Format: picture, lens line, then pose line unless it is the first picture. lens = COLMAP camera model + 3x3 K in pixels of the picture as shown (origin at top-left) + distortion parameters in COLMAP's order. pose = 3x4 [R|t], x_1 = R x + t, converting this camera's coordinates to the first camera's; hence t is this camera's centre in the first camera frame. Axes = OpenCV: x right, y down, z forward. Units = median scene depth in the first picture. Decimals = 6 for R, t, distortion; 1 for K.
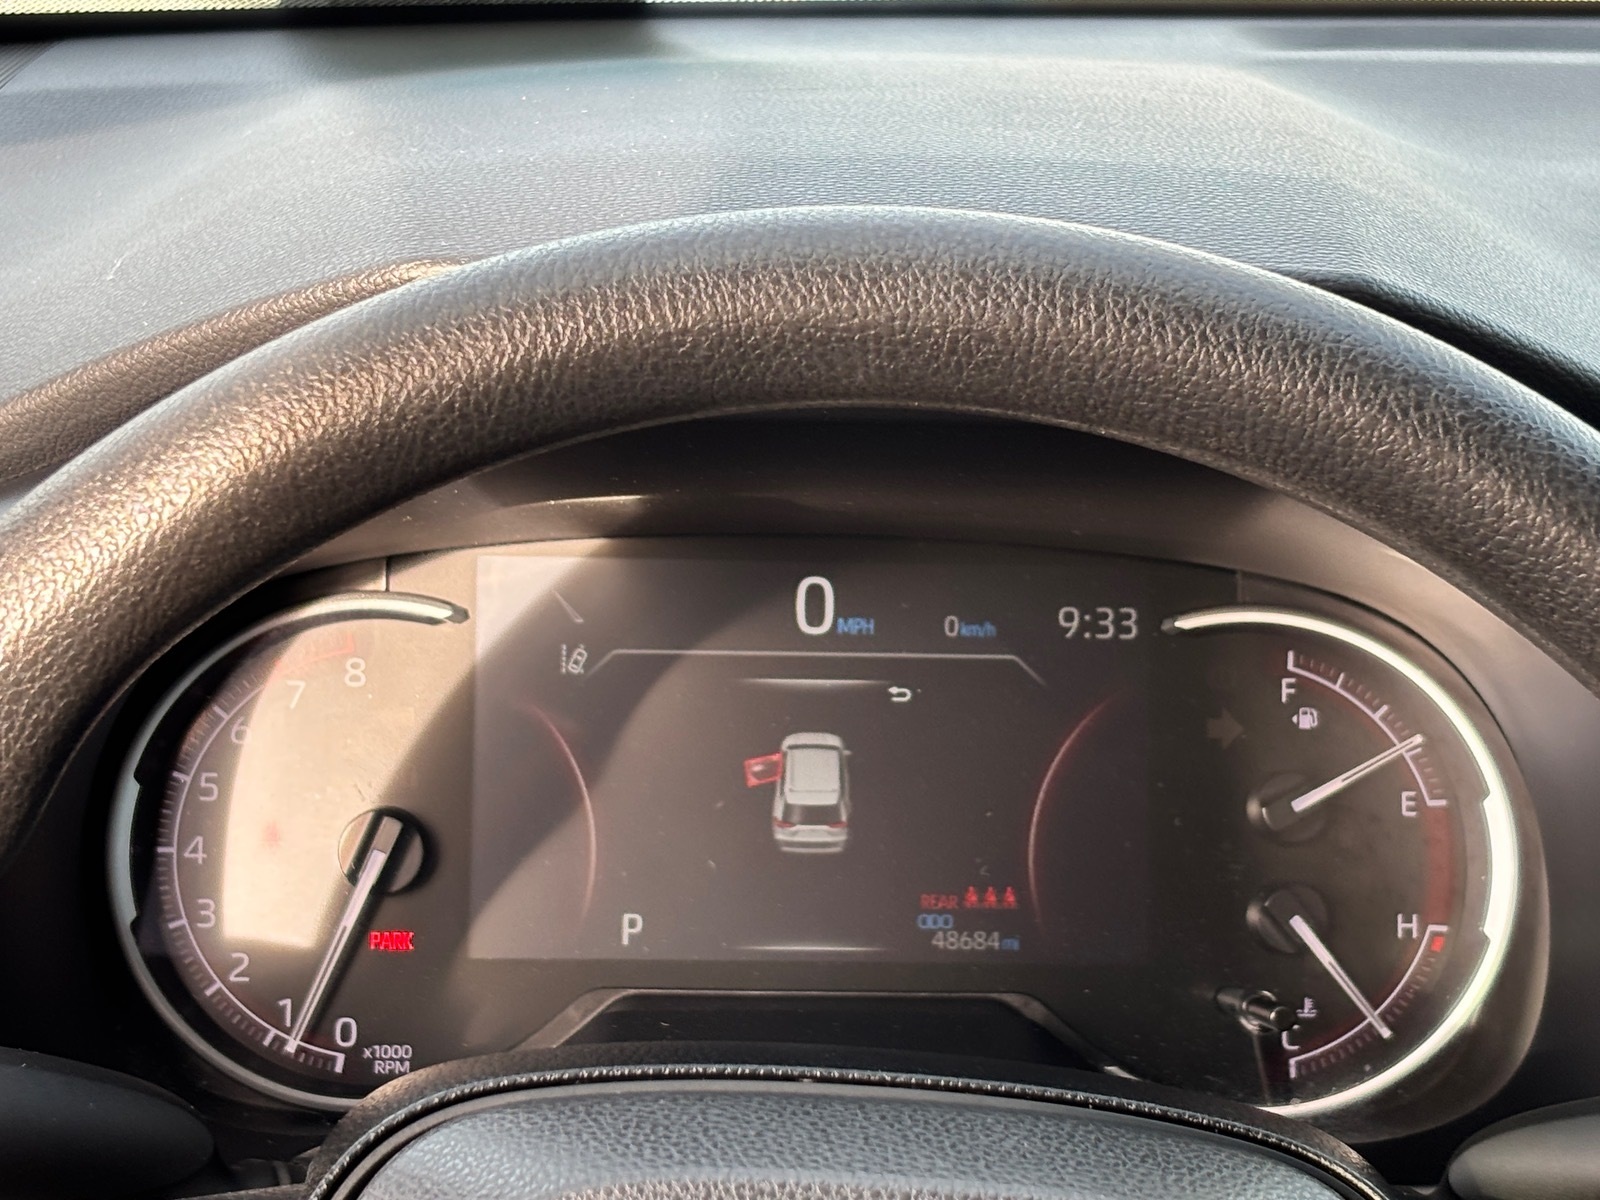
lens RADIAL K [[3510.5, 0, 799.3], [0, 3510.5, 595.8], [0, 0, 1]] dist [0.237019, 0.000000]
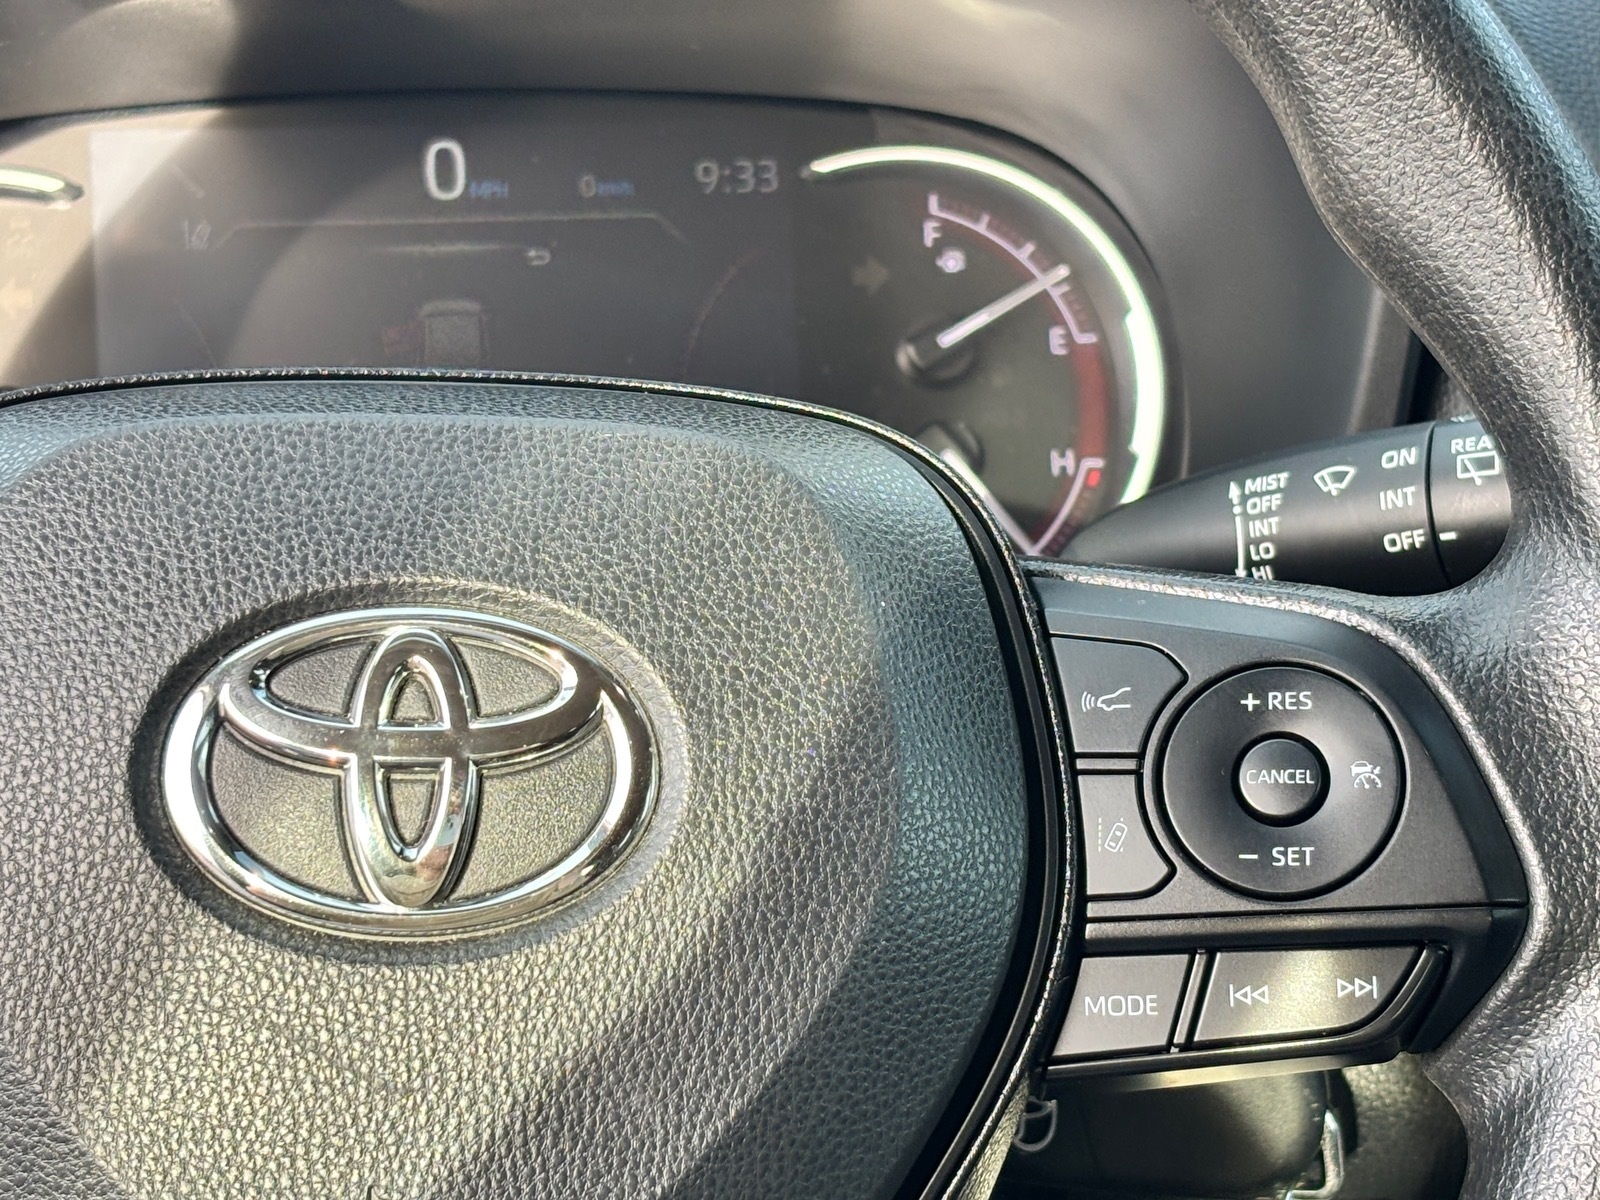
lens RADIAL K [[3574.8, 0, 876.1], [0, 3574.8, 596.9], [0, 0, 1]] dist [0.103312, 0.000000]
pose [[0.996382, -0.055834, 0.064070, 0.053793], [0.058132, 0.997710, -0.034579, 0.164043], [-0.061993, 0.038179, 0.997346, 0.005868]]
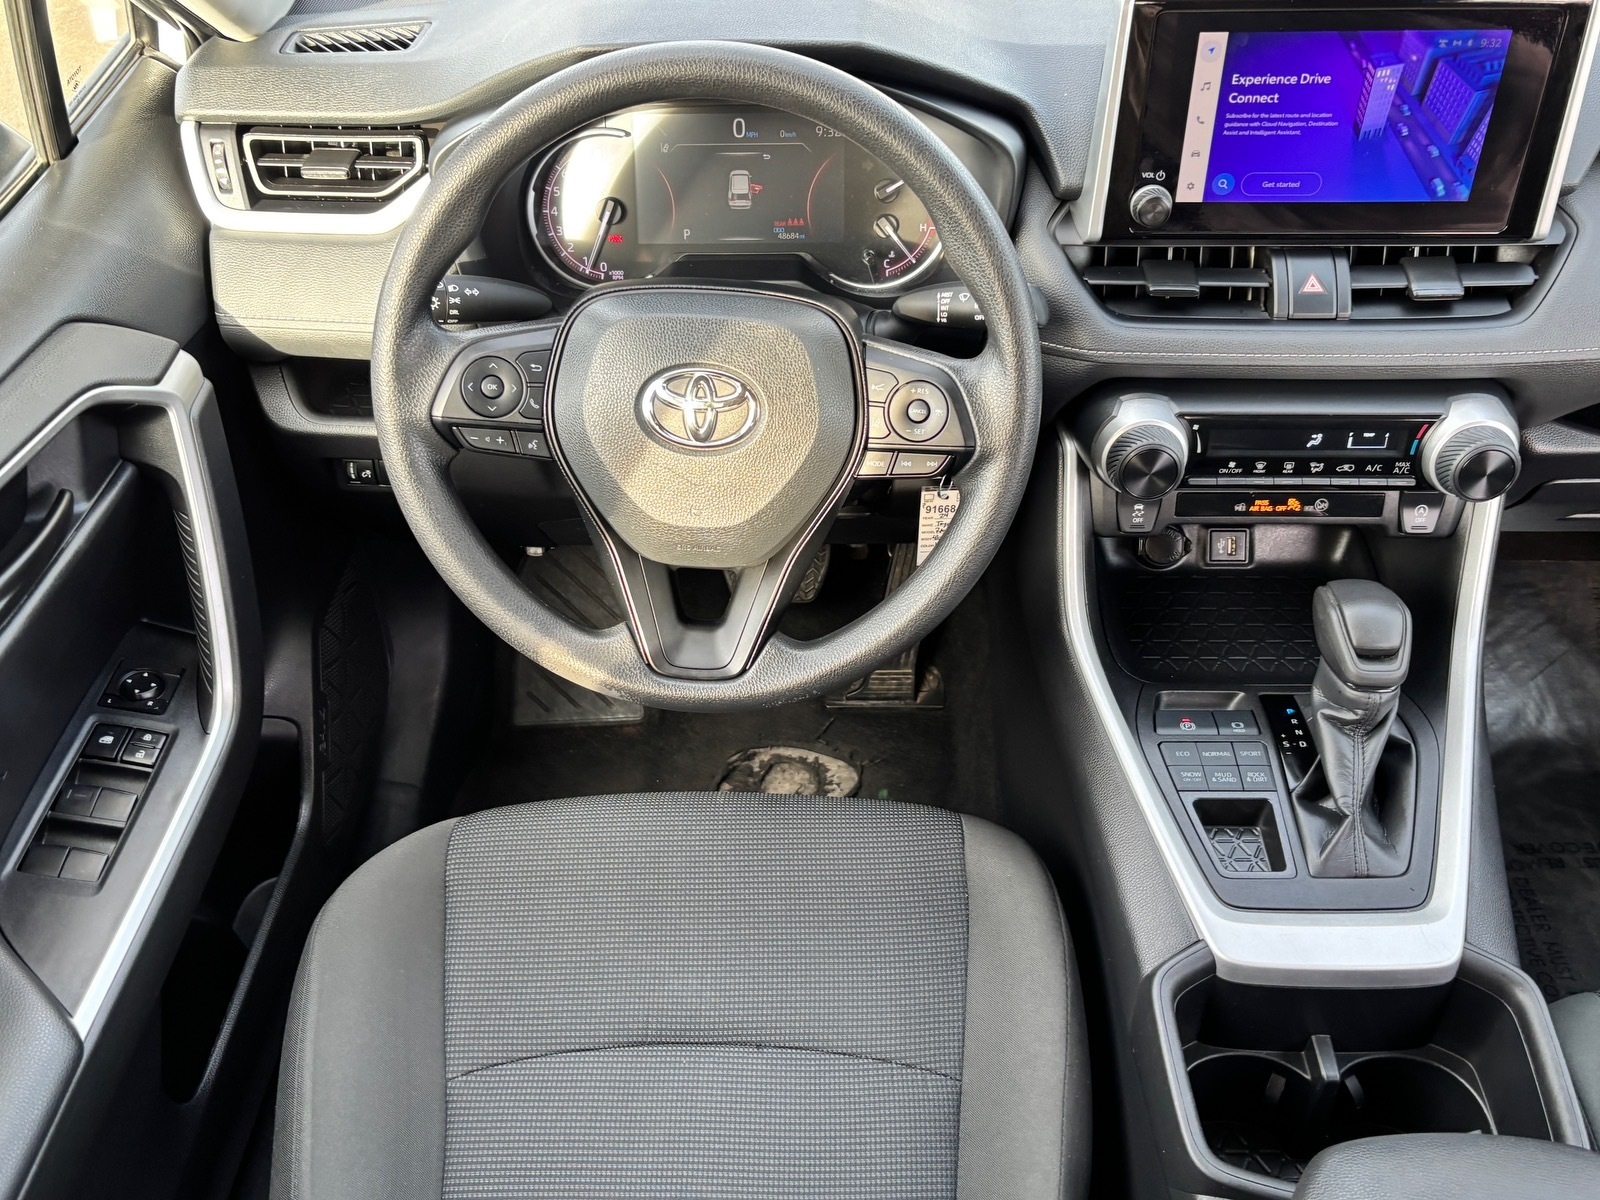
lens RADIAL K [[1431.2, 0, 792.3], [0, 1431.2, 595.2], [0, 0, 1]] dist [0.040117, -0.047845]
pose [[0.996919, -0.000133, -0.078439, 0.156855], [0.028665, 0.931448, 0.362743, -0.075122], [0.073014, -0.363874, 0.928582, -0.366197]]
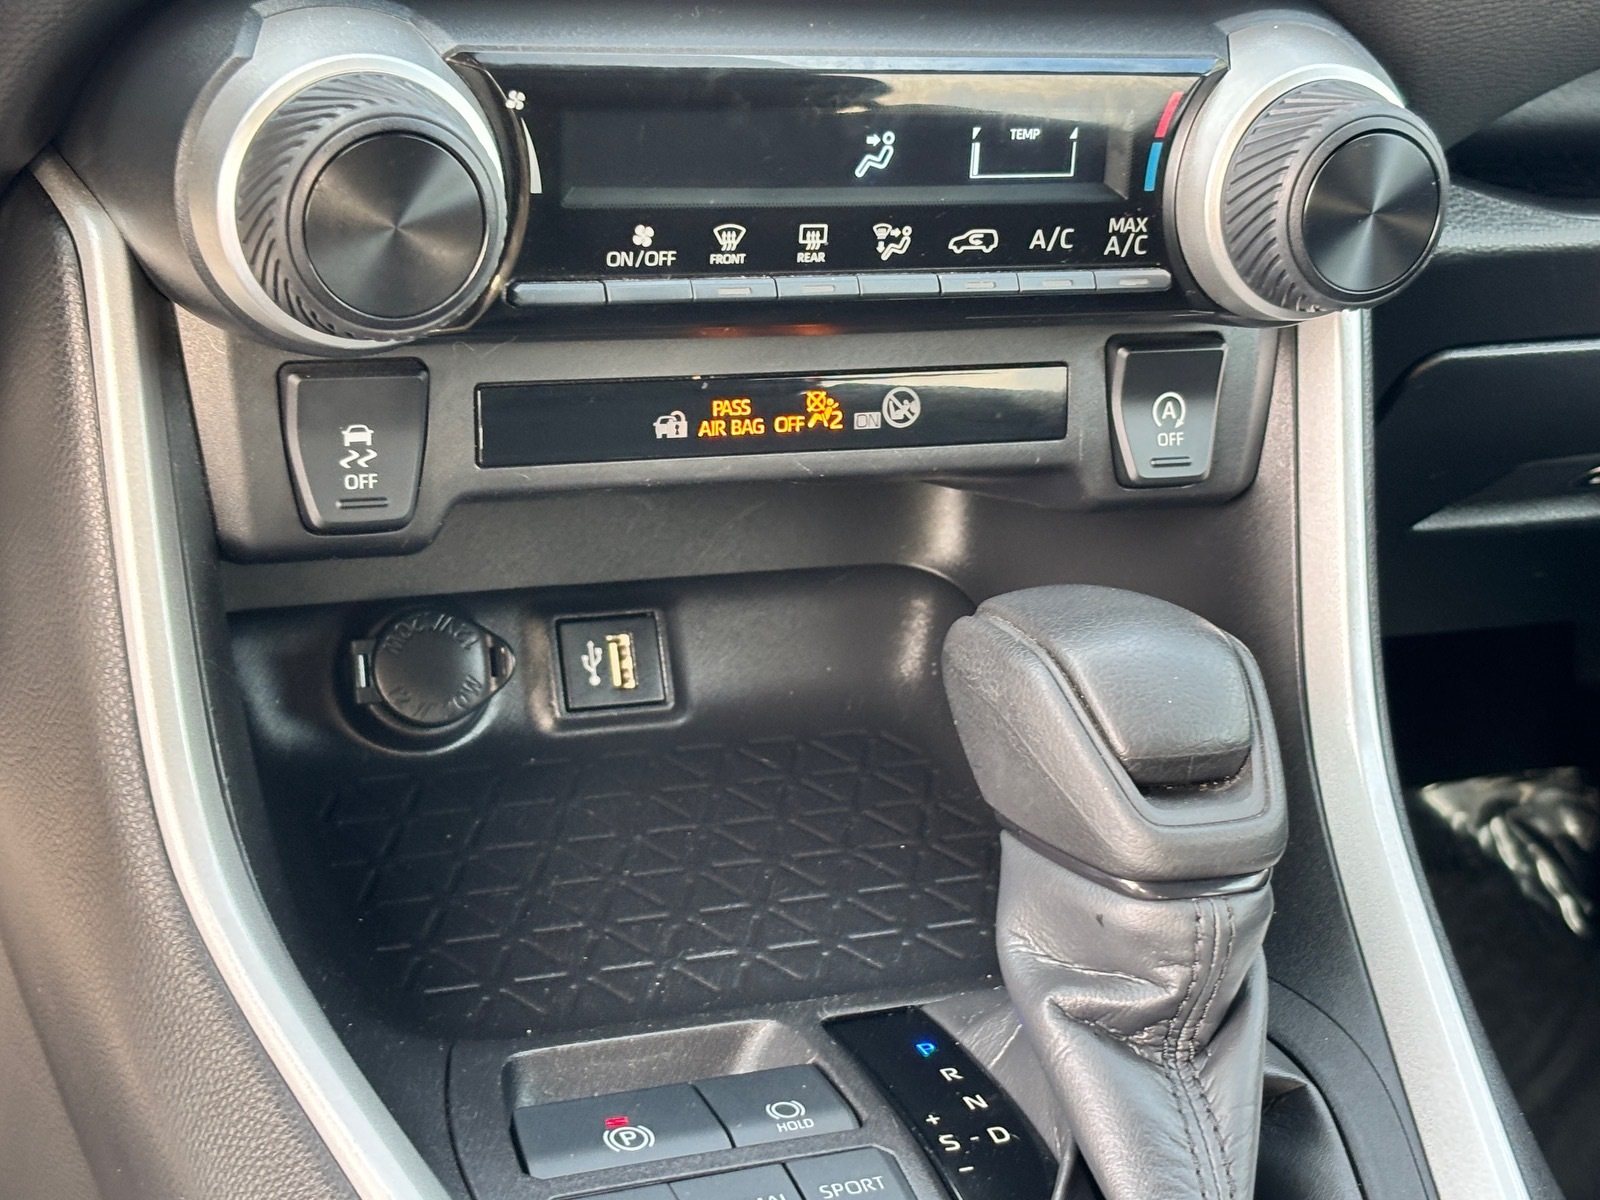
lens RADIAL K [[2928.6, 0, 776.1], [0, 2928.6, 642.2], [0, 0, 1]] dist [0.134120, 0.000000]
pose [[0.934410, -0.087027, 0.345405, 0.194460], [0.032623, 0.986528, 0.160308, 0.250292], [-0.354703, -0.138525, 0.924660, 0.098452]]
